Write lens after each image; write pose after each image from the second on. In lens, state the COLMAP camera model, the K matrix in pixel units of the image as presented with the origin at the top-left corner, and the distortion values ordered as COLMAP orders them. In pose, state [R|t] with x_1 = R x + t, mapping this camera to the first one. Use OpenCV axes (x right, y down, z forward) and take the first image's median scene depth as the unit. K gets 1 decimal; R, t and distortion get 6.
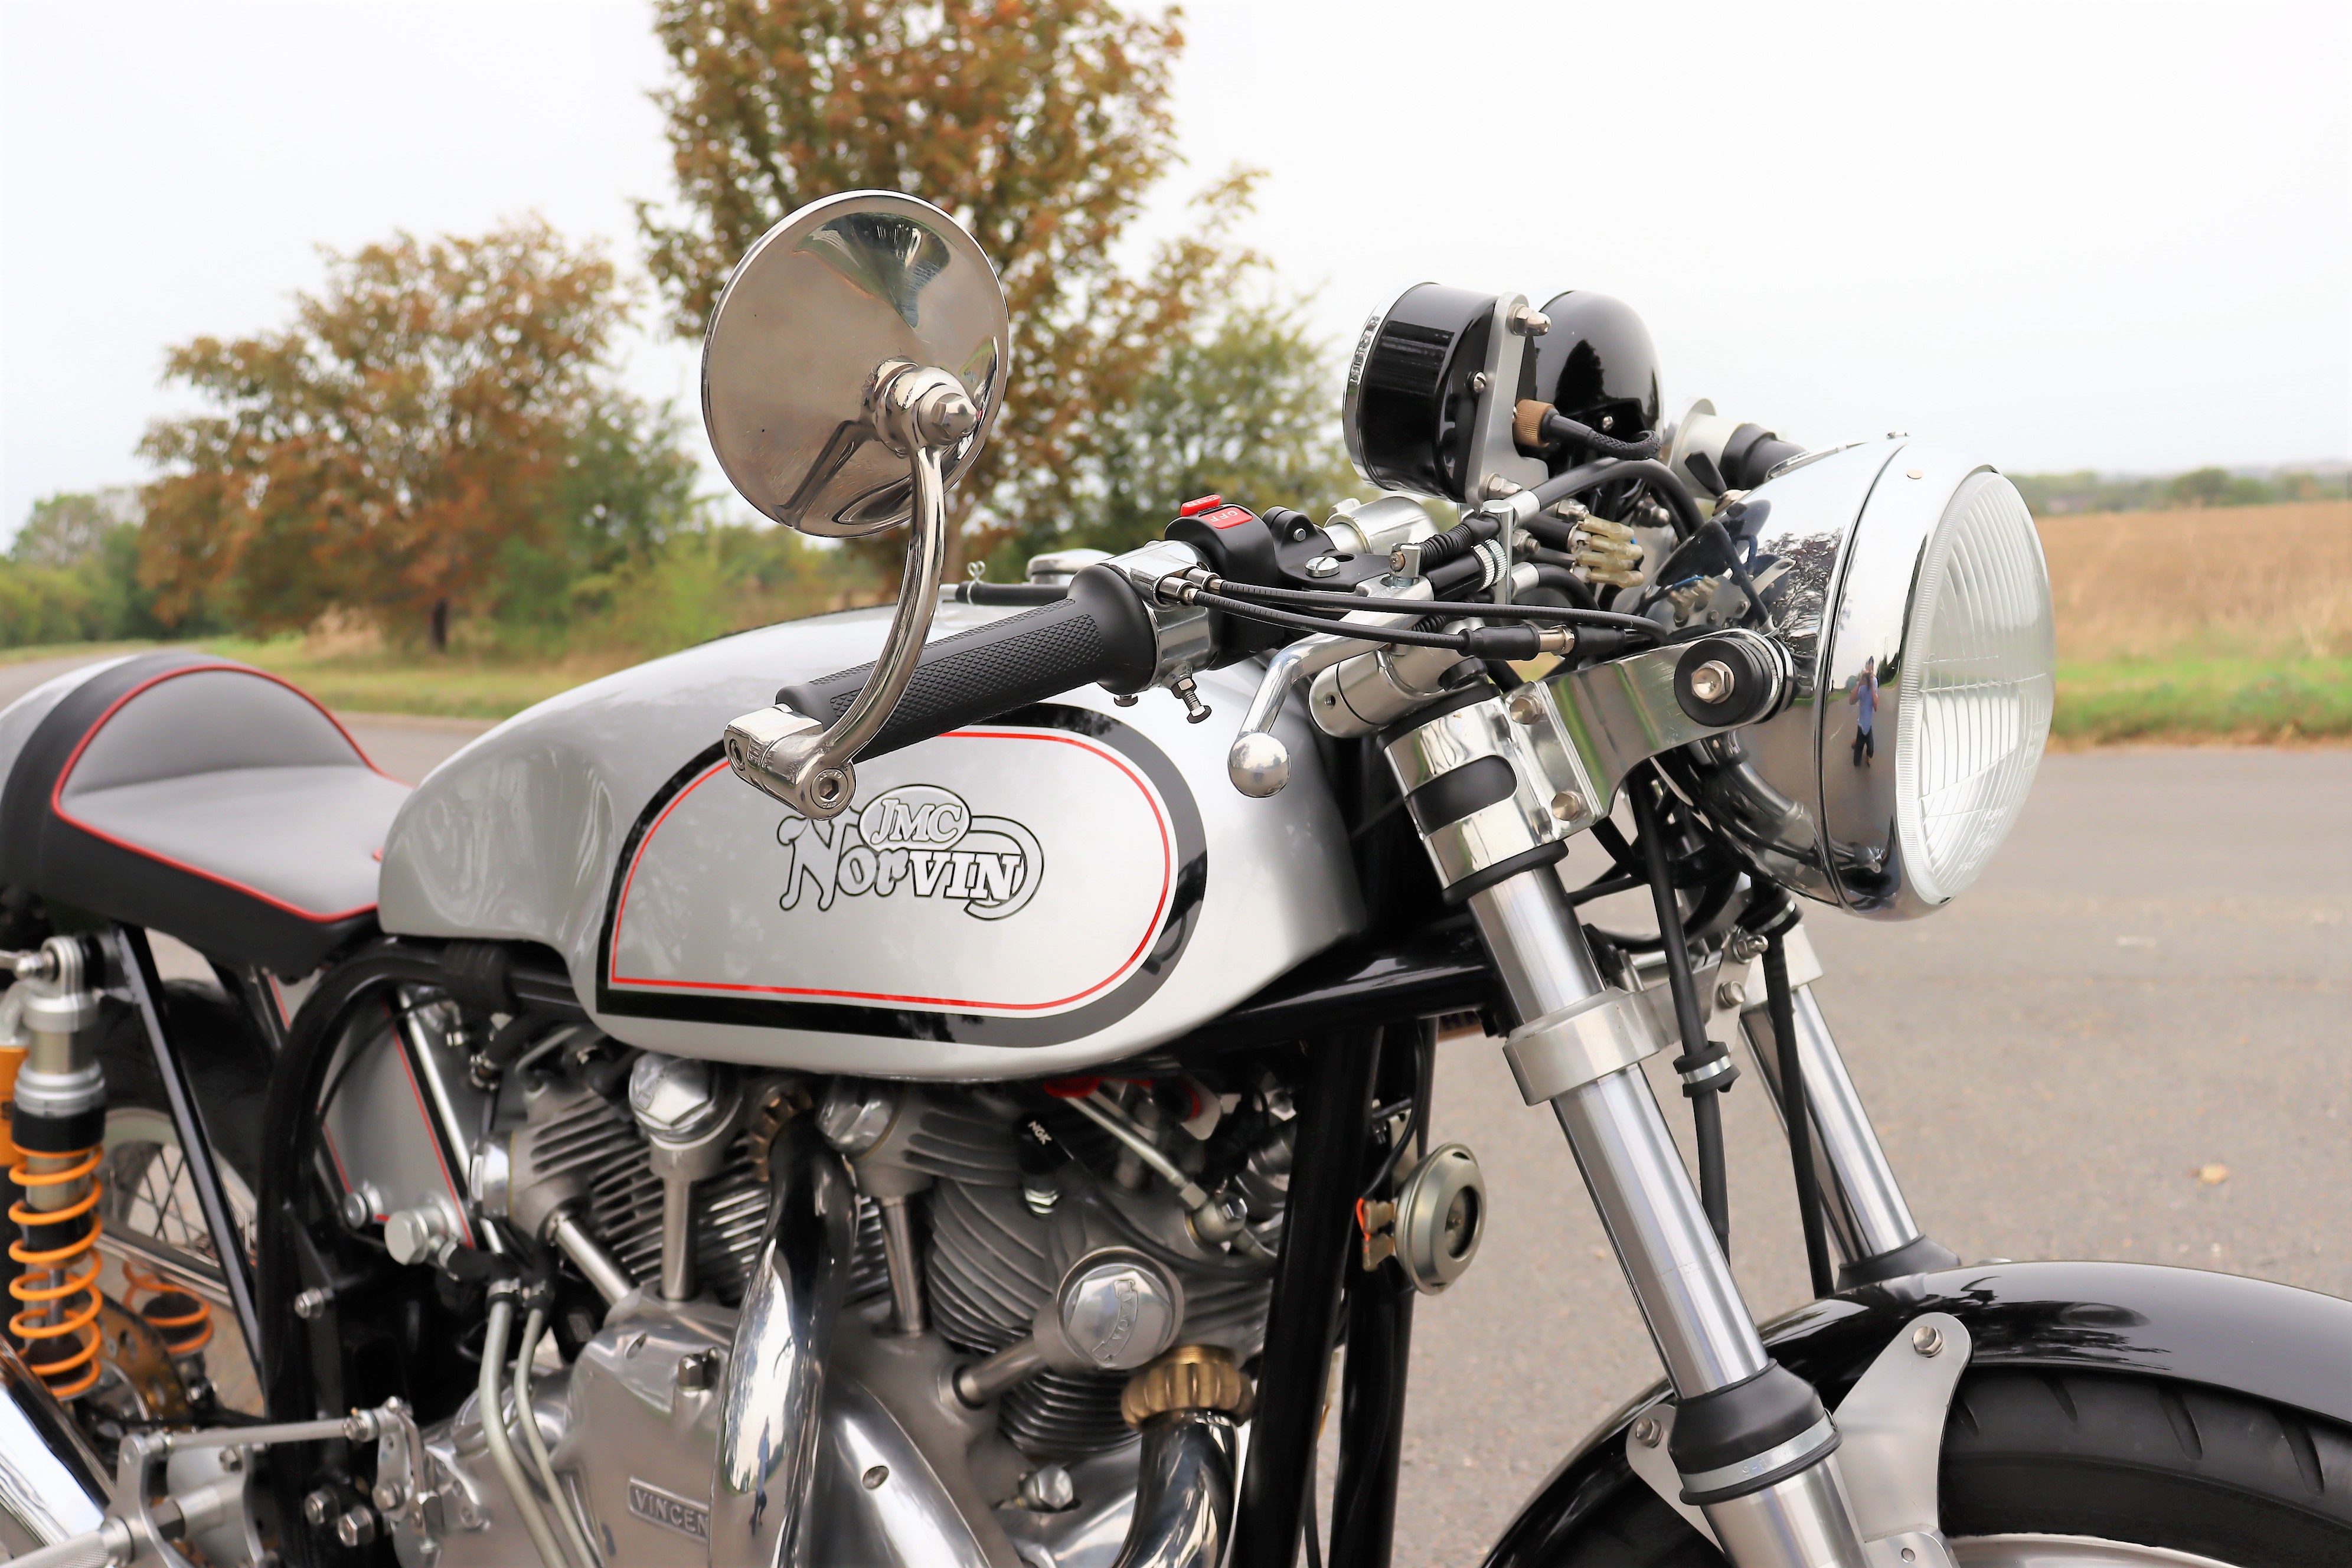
lens RADIAL K [[2347.4, 0, 1176.0], [0, 2347.4, 784.0], [0, 0, 1]] dist [-0.133809, 0.261759]
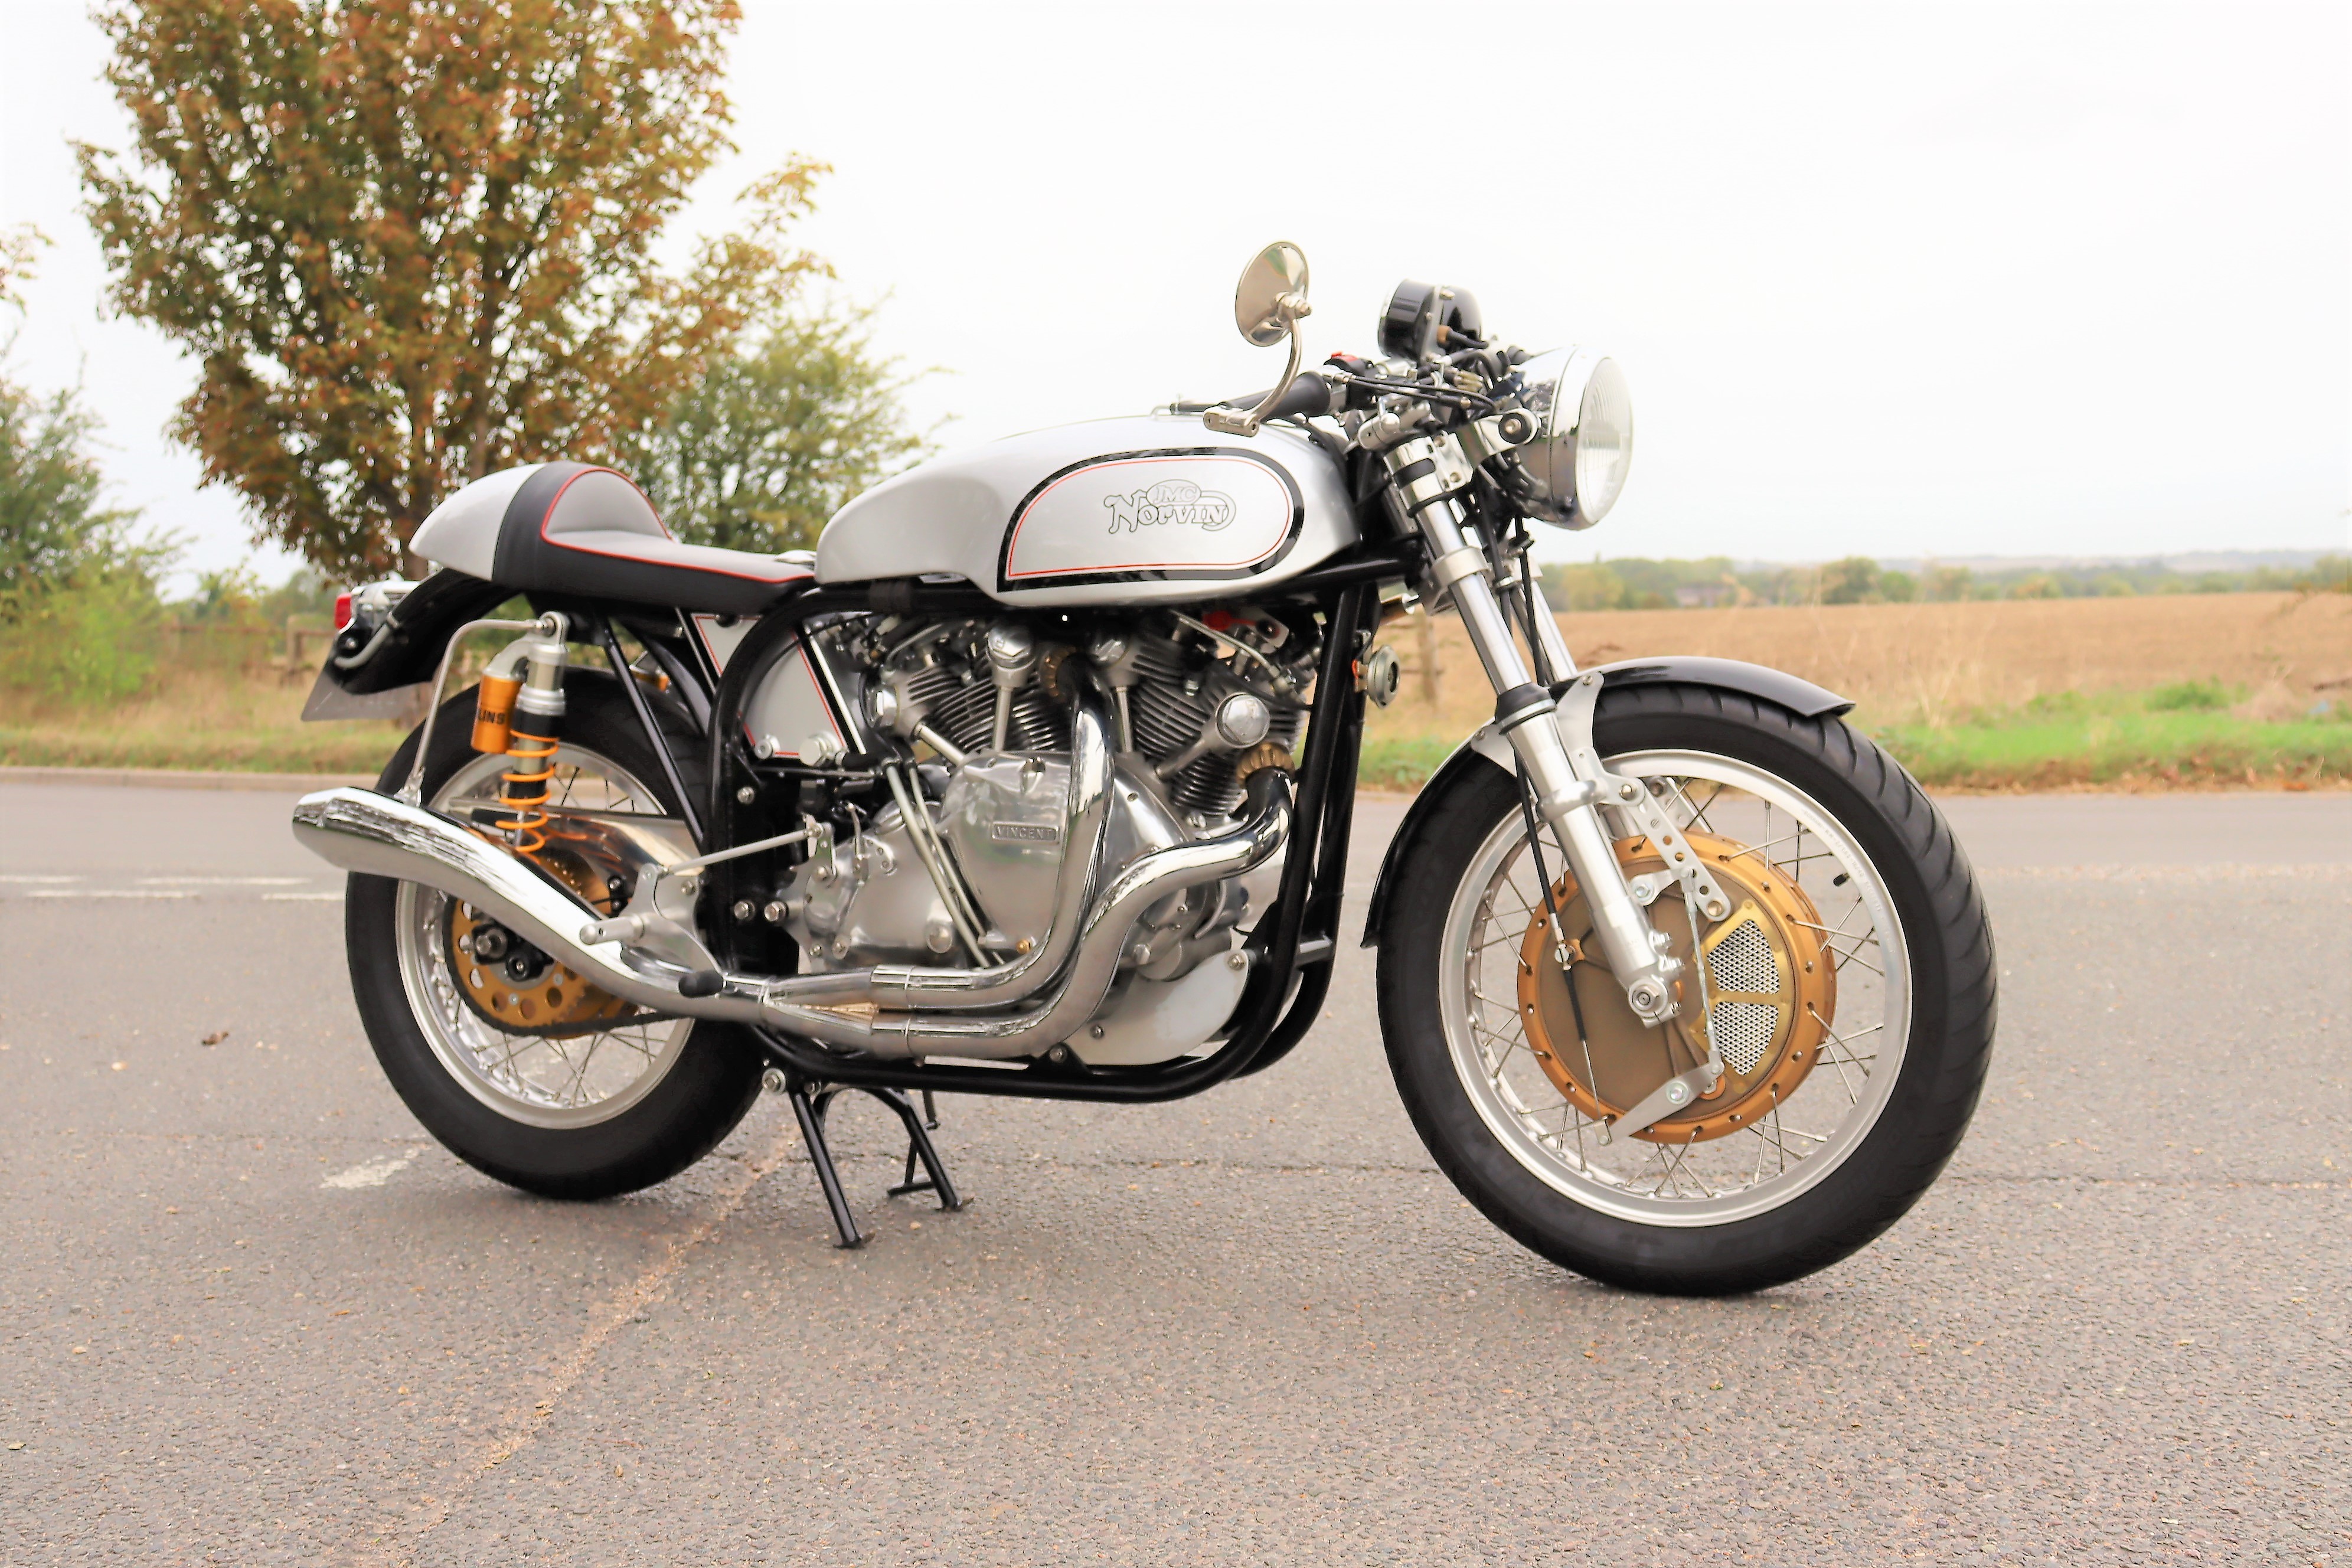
lens RADIAL K [[3056.3, 0, 1176.0], [0, 3056.3, 784.0], [0, 0, 1]] dist [0.045050, 0.039497]
pose [[0.980543, 0.020429, 0.195237, -0.654473], [-0.009330, 0.998296, -0.057602, 0.450185], [-0.196081, 0.054660, 0.979063, -1.860741]]
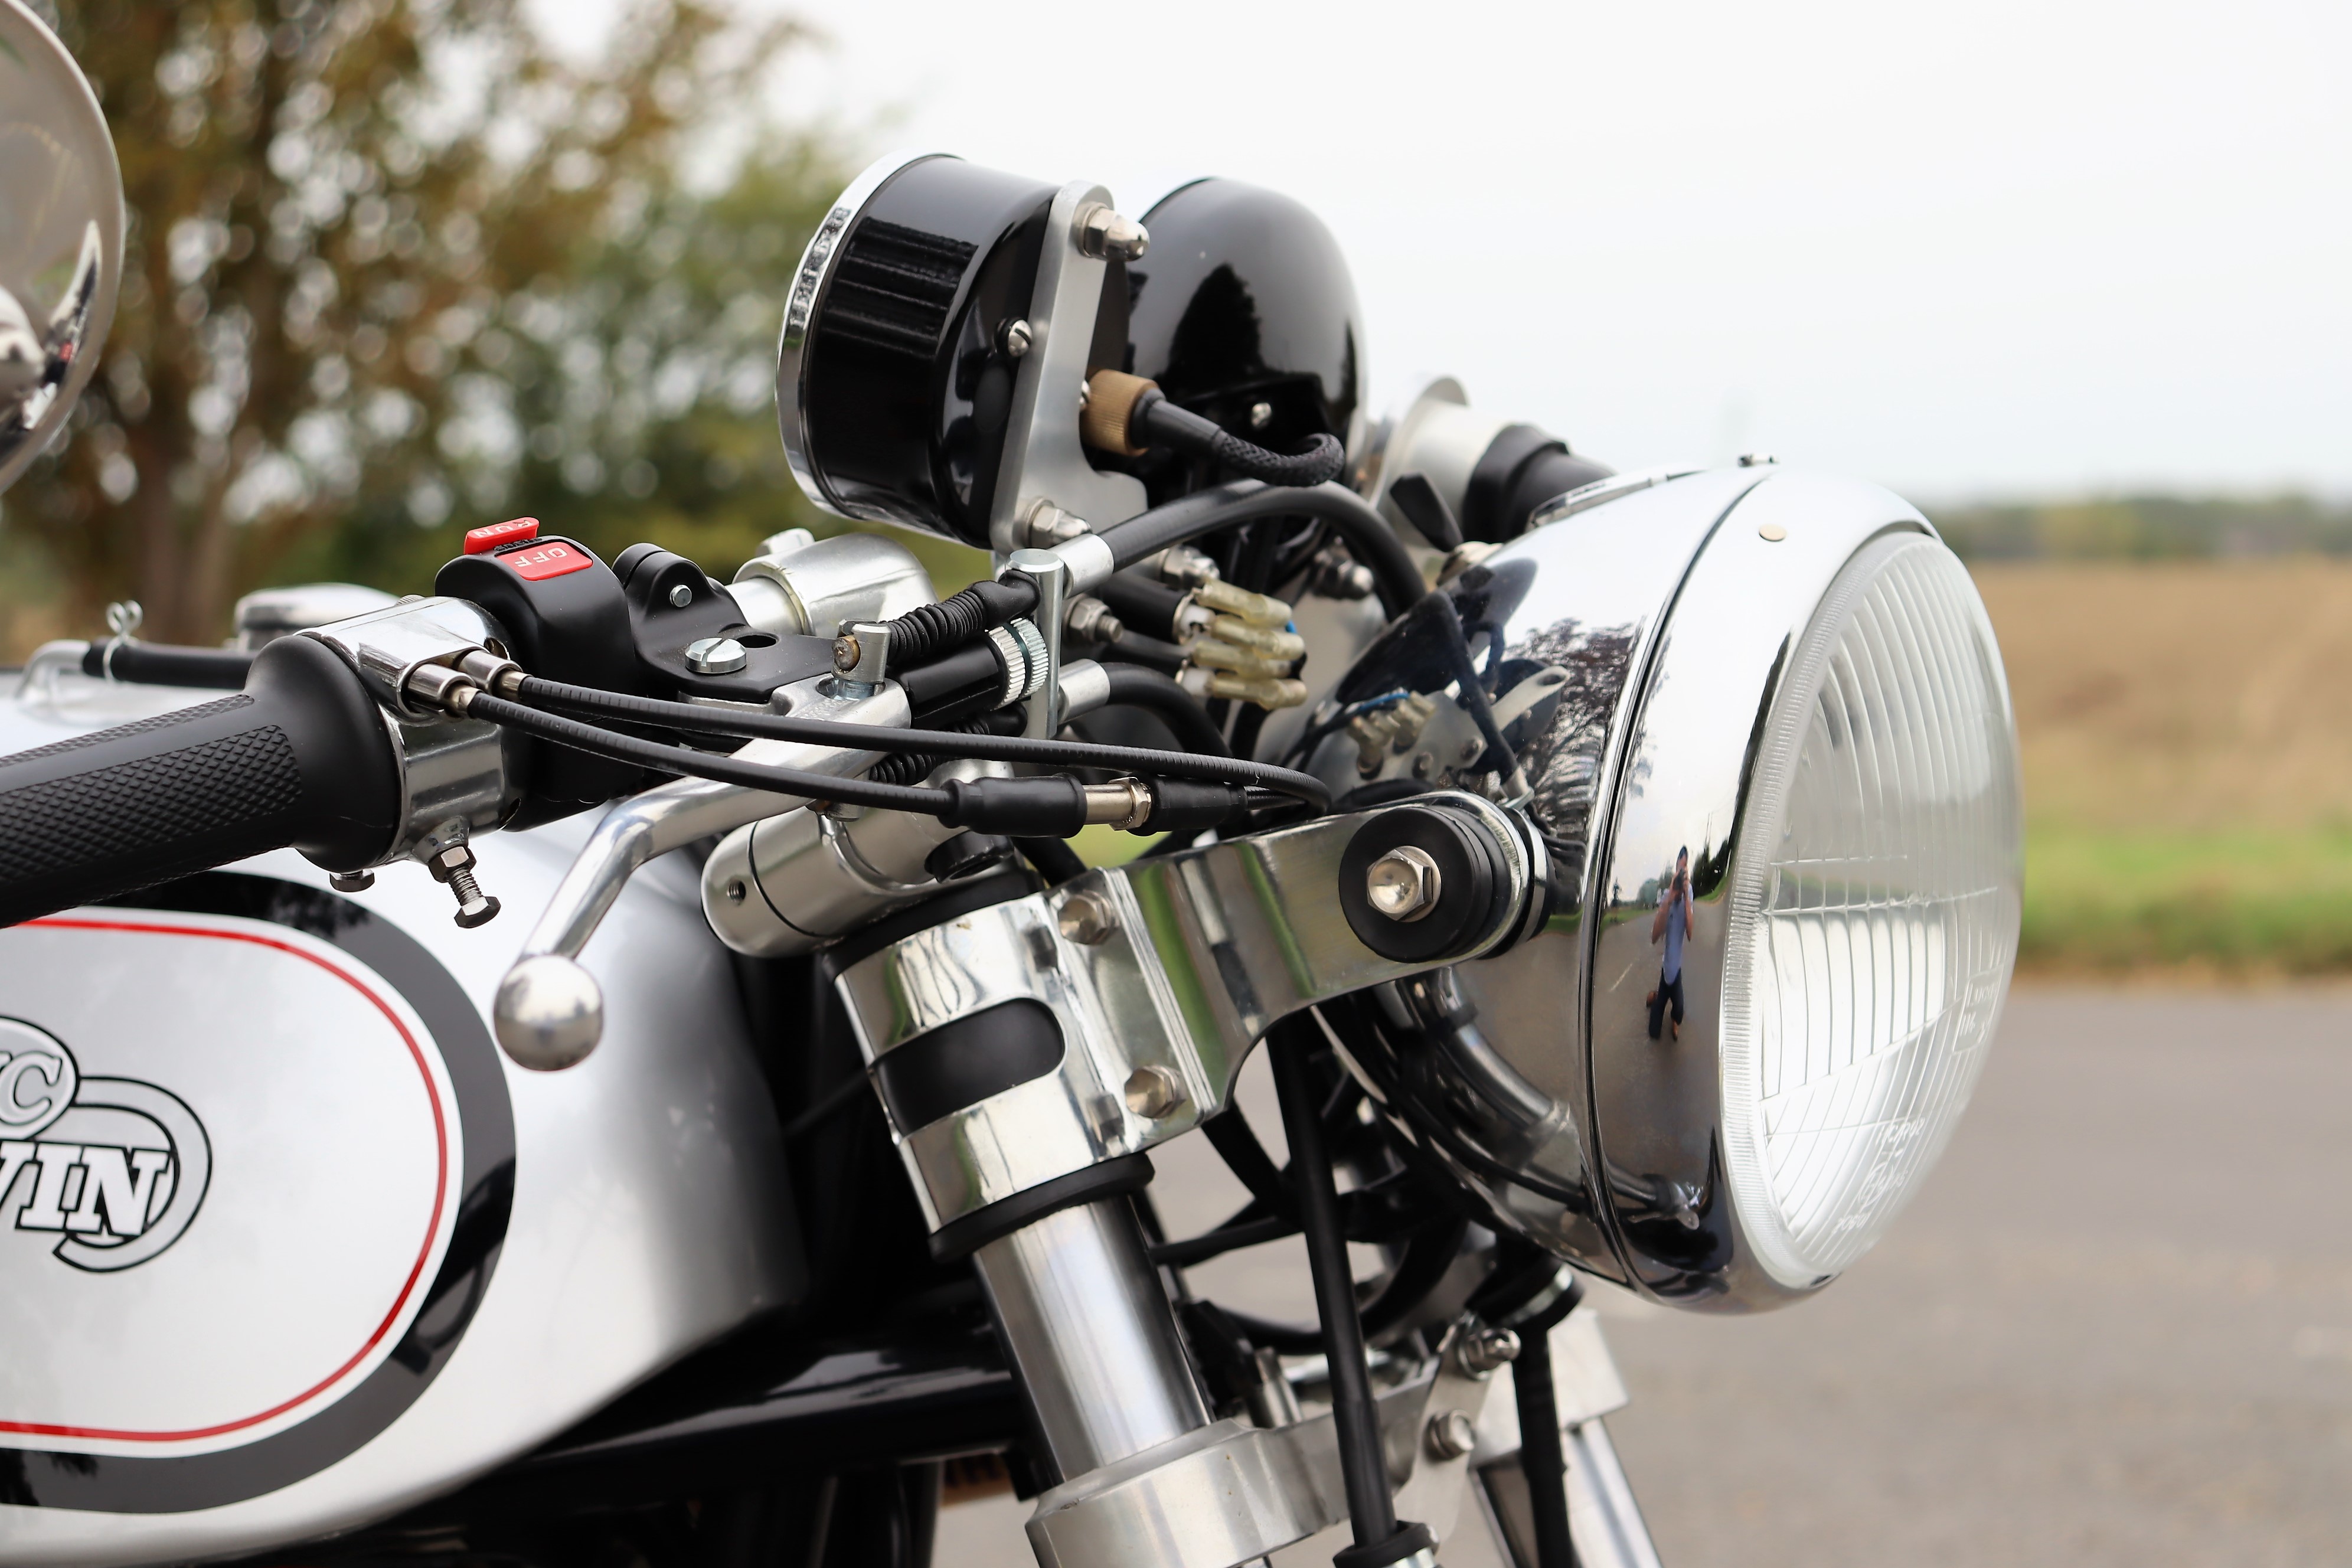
lens RADIAL K [[4297.5, 0, 1176.0], [0, 4297.5, 784.0], [0, 0, 1]] dist [0.192580, 0.051718]
pose [[0.991656, 0.038745, 0.122954, 0.034030], [-0.032556, 0.998119, -0.051957, -0.008835], [-0.124736, 0.047521, 0.991051, -0.026198]]
